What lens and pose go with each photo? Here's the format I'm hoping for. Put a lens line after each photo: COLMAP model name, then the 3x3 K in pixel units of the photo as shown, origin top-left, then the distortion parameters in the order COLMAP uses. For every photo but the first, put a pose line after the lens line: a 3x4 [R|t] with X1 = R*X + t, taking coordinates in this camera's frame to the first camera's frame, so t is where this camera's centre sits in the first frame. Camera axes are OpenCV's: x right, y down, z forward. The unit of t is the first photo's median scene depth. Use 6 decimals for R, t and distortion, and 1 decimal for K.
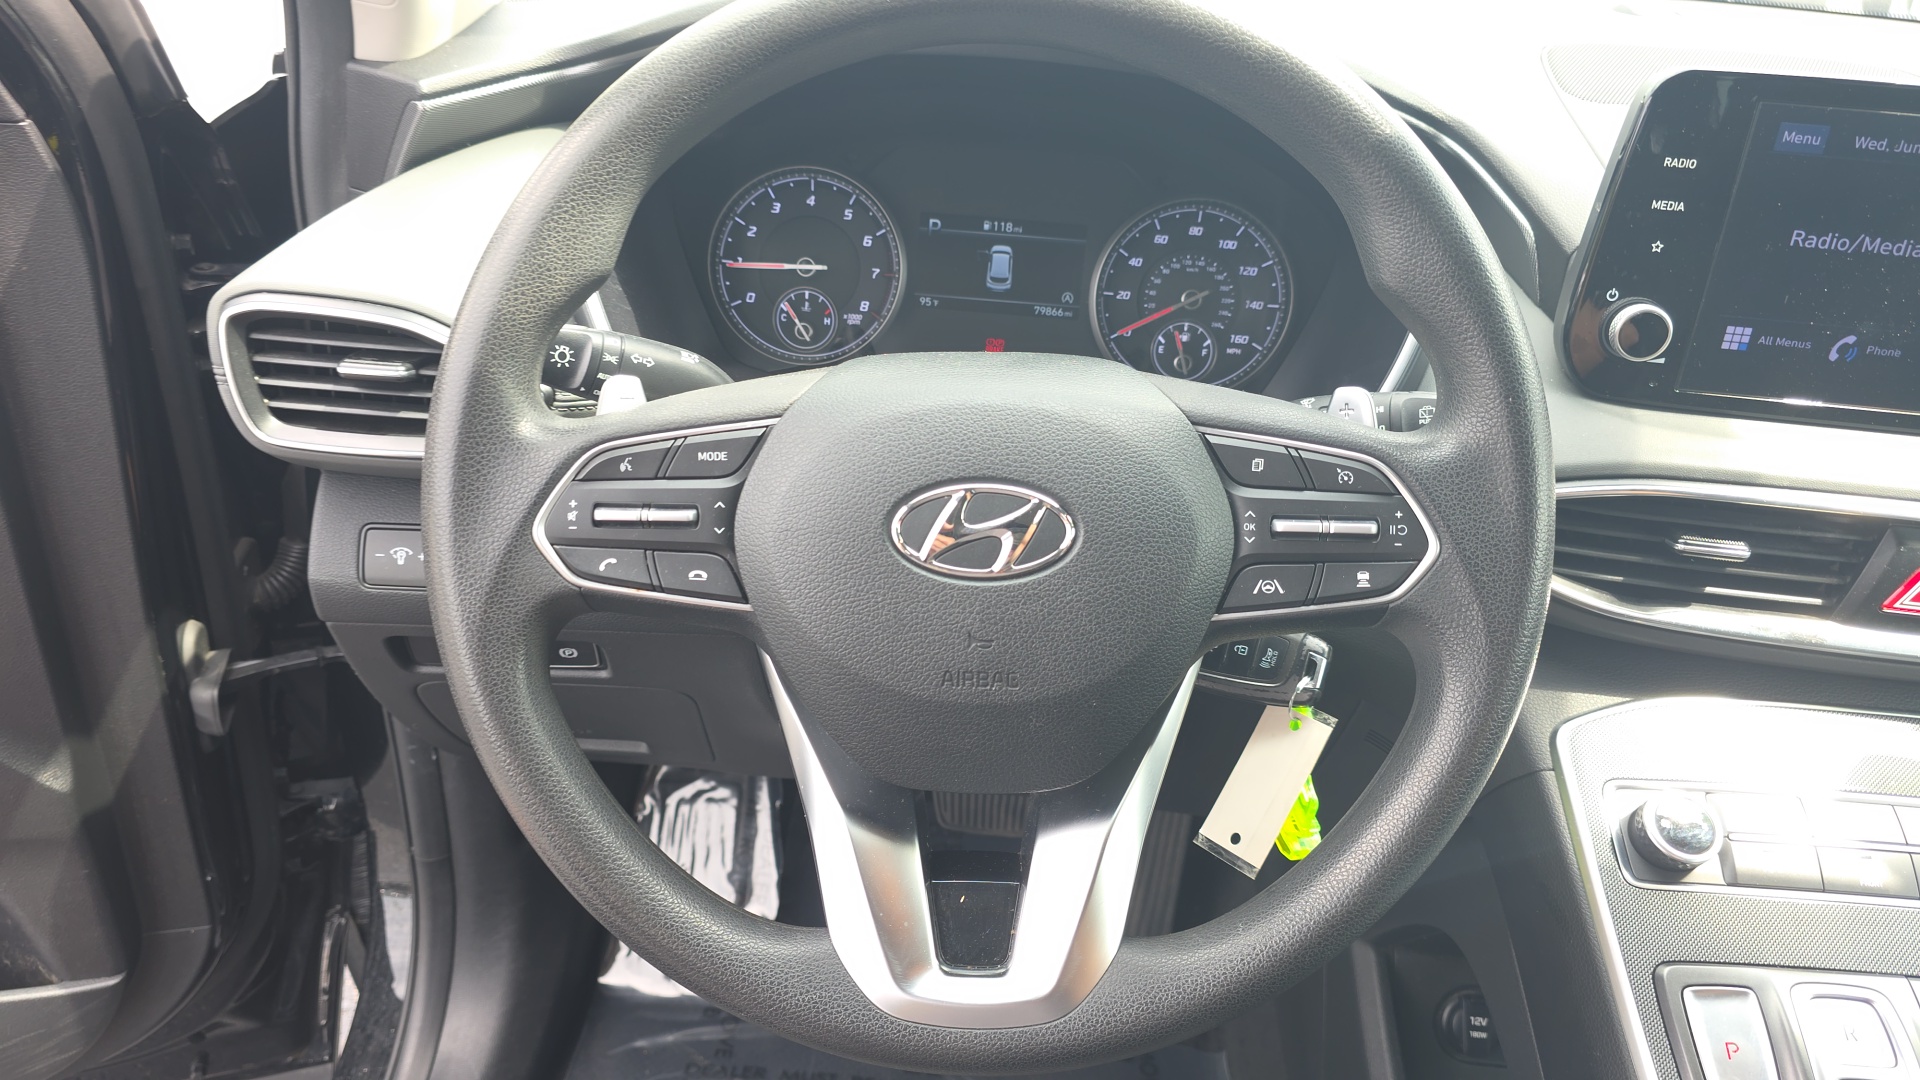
lens RADIAL K [[1329.2, 0, 952.5], [0, 1329.2, 520.3], [0, 0, 1]] dist [0.053417, -0.062848]
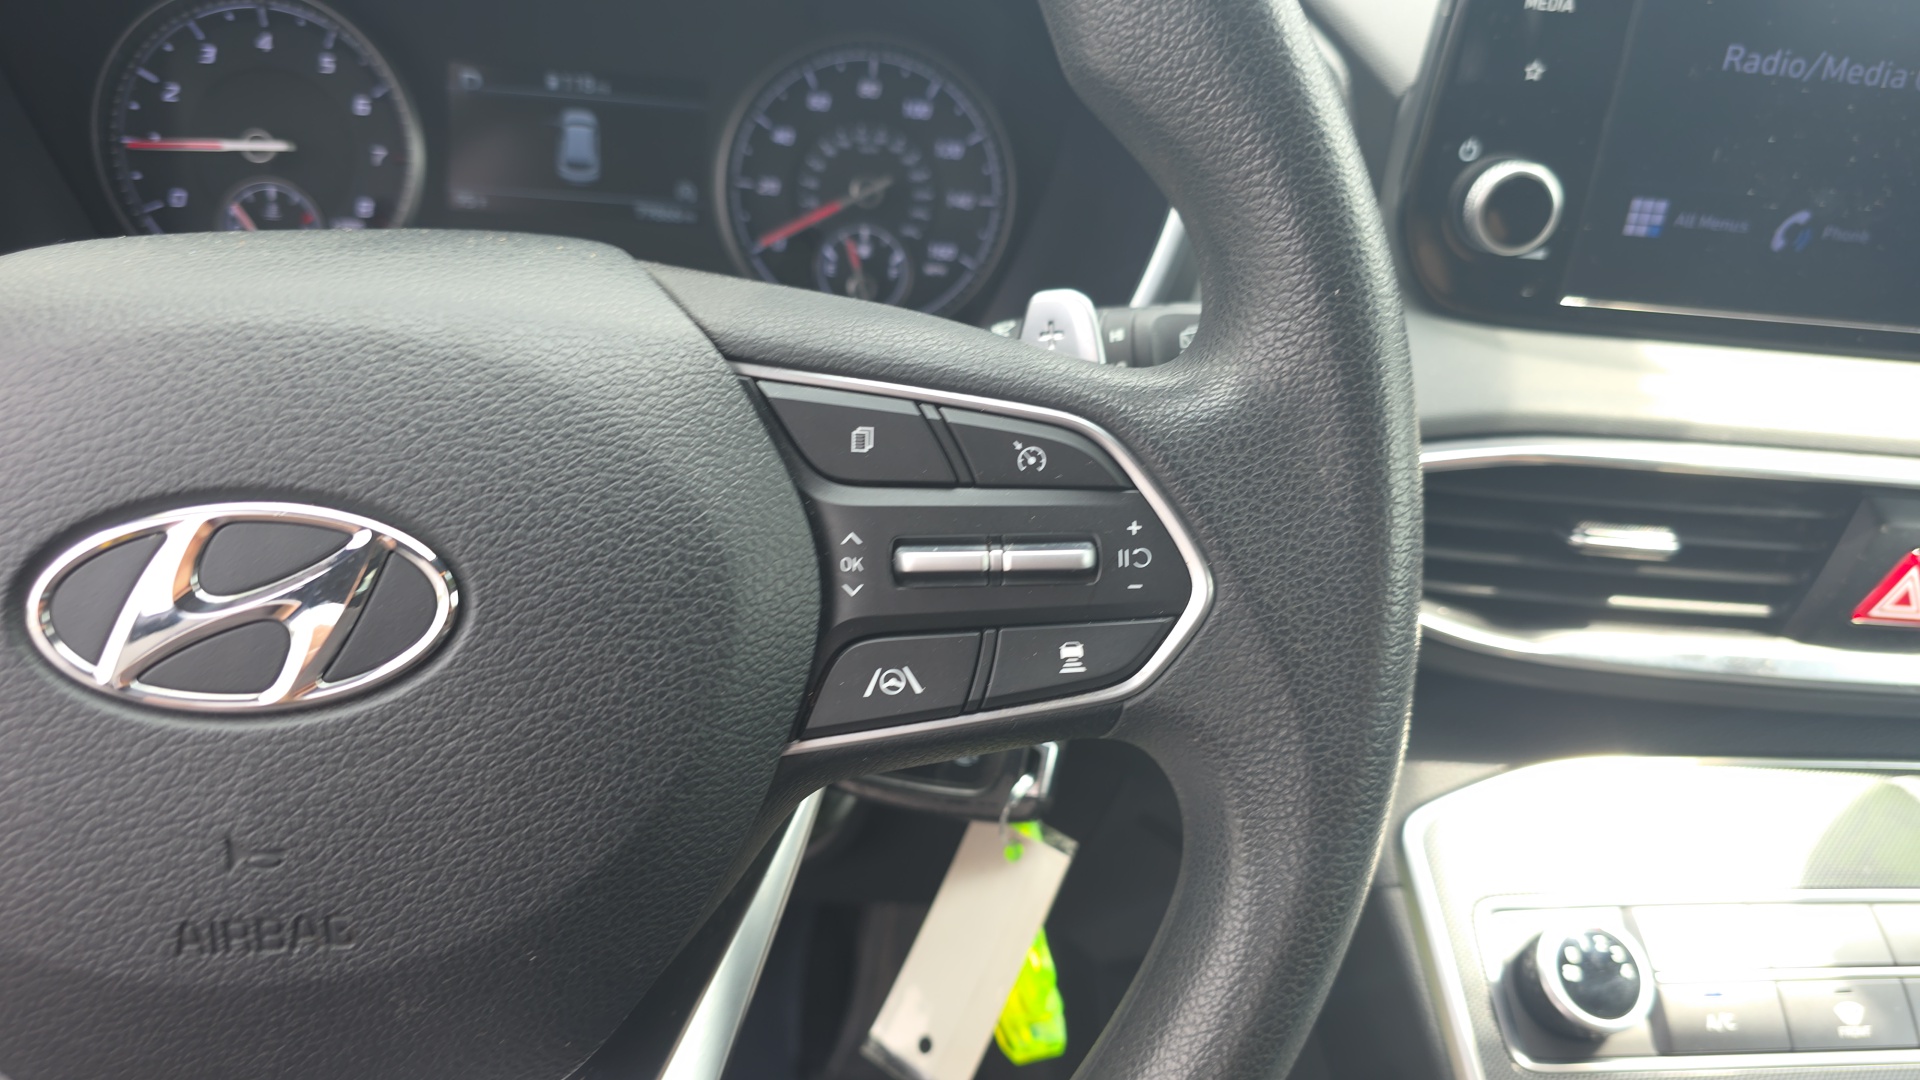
lens RADIAL K [[1372.3, 0, 963.8], [0, 1372.3, 549.2], [0, 0, 1]] dist [0.031267, -0.066925]
pose [[0.988052, -0.047450, 0.146633, 0.140555], [0.041602, 0.998222, 0.042698, -0.015489], [-0.148398, -0.036088, 0.988269, 0.359336]]
